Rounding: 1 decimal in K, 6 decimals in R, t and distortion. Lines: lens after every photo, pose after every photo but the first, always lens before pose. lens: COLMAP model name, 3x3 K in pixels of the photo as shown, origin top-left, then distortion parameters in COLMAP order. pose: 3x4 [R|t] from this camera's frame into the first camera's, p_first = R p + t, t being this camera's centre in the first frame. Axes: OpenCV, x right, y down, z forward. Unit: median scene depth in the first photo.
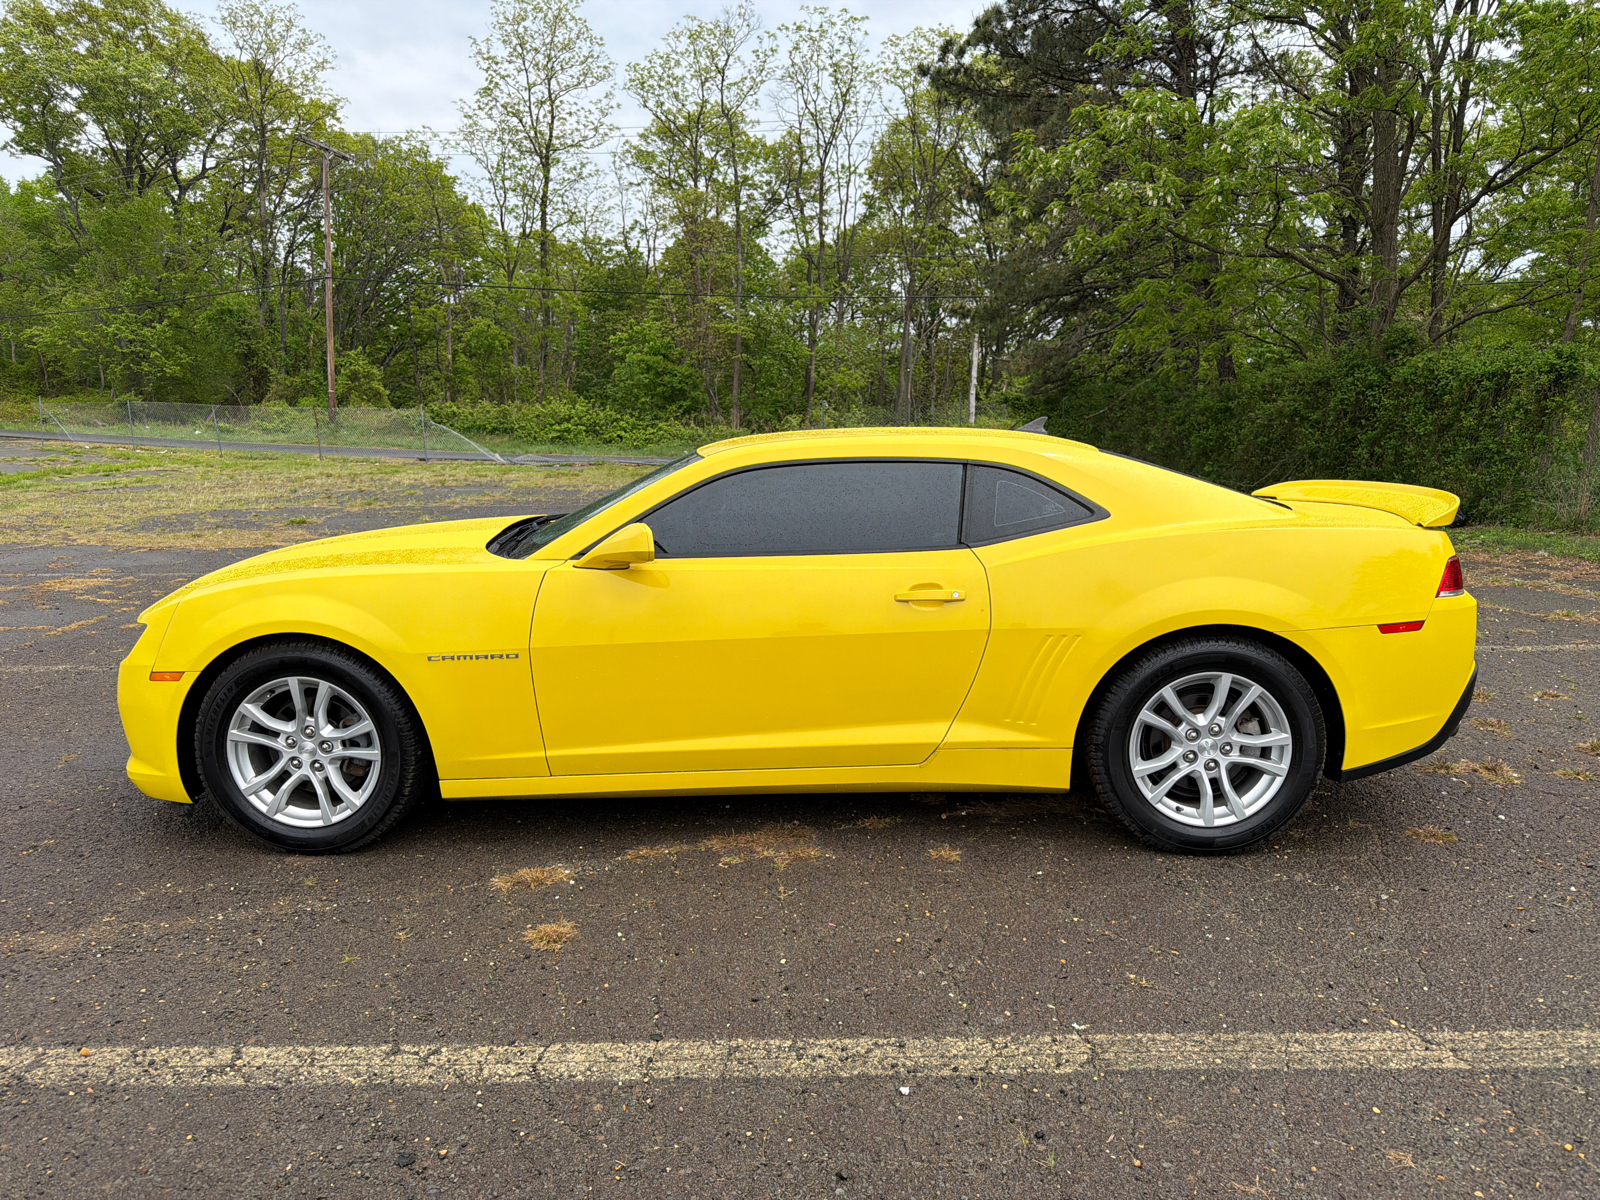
lens RADIAL K [[1140.0, 0, 801.0], [0, 1140.0, 602.4], [0, 0, 1]] dist [0.038245, -0.050635]
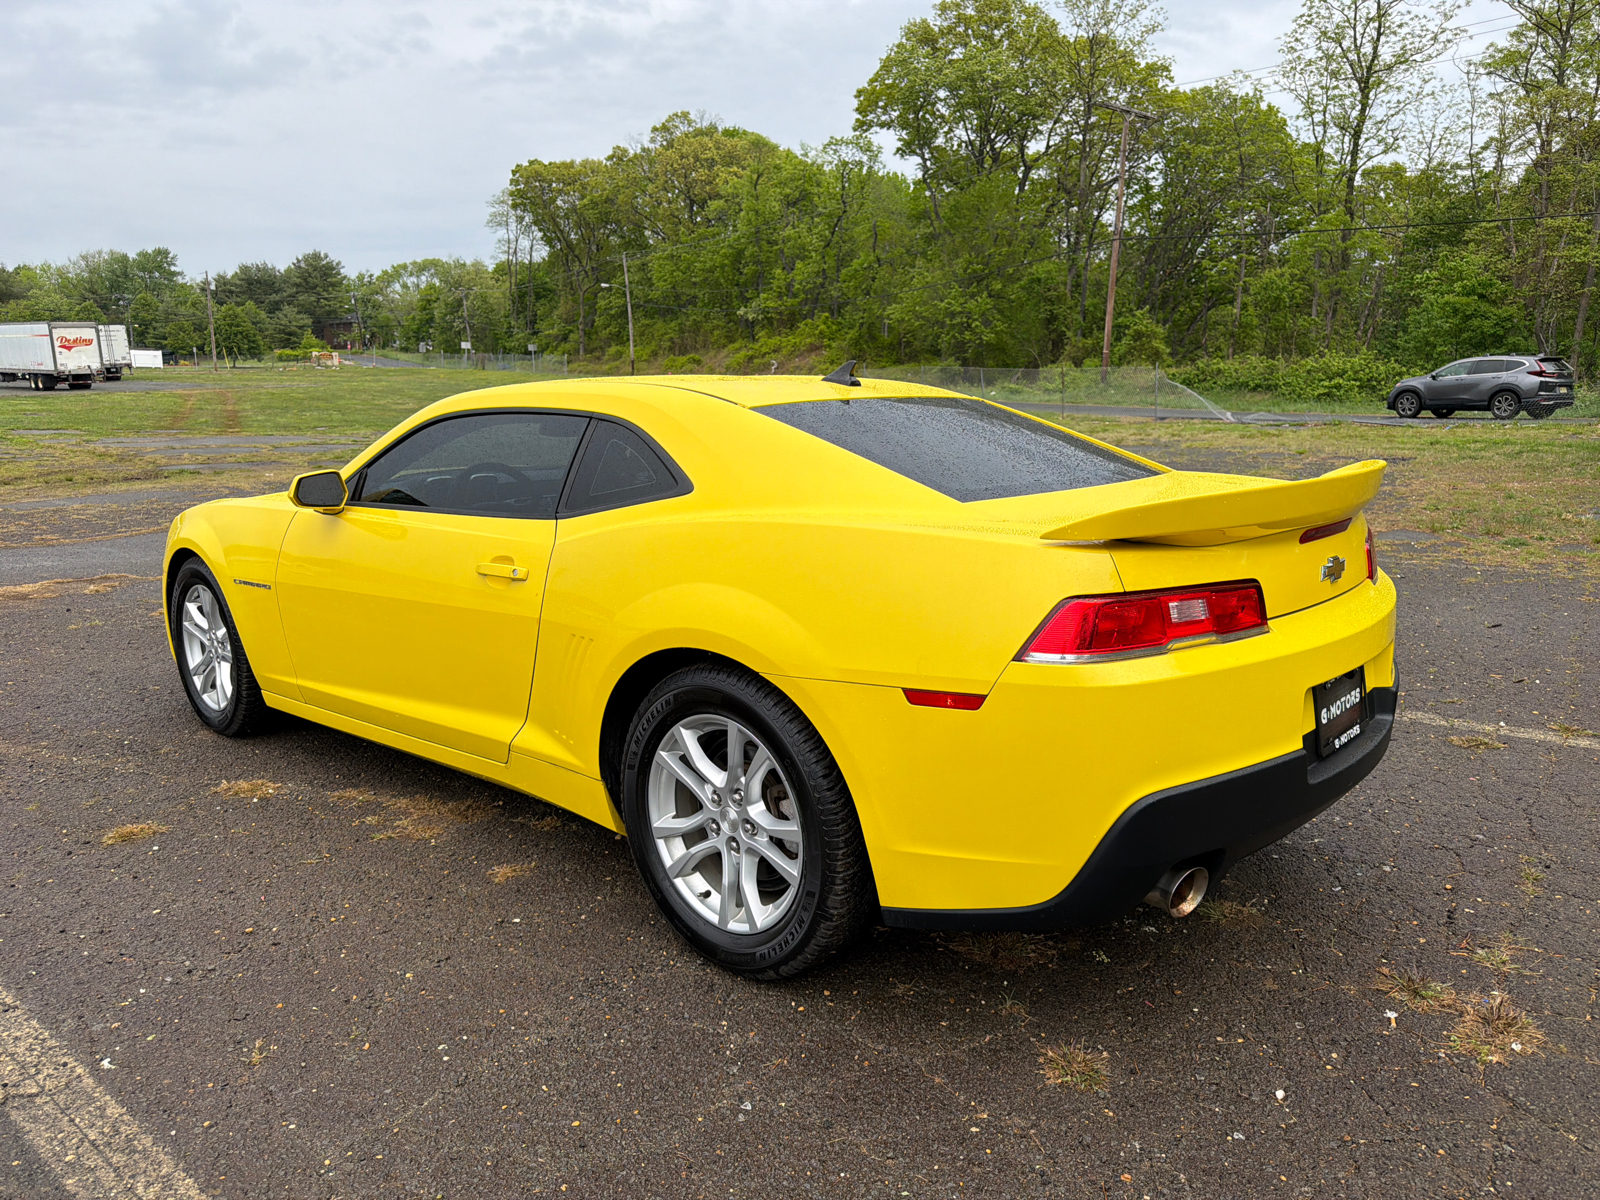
lens RADIAL K [[1140.0, 0, 802.9], [0, 1140.0, 591.0], [0, 0, 1]] dist [0.038245, -0.050635]
pose [[0.755351, 0.110296, -0.645971, 0.096479], [-0.093862, 0.993780, 0.059927, -0.007262], [0.648563, 0.015366, 0.761006, 0.056285]]
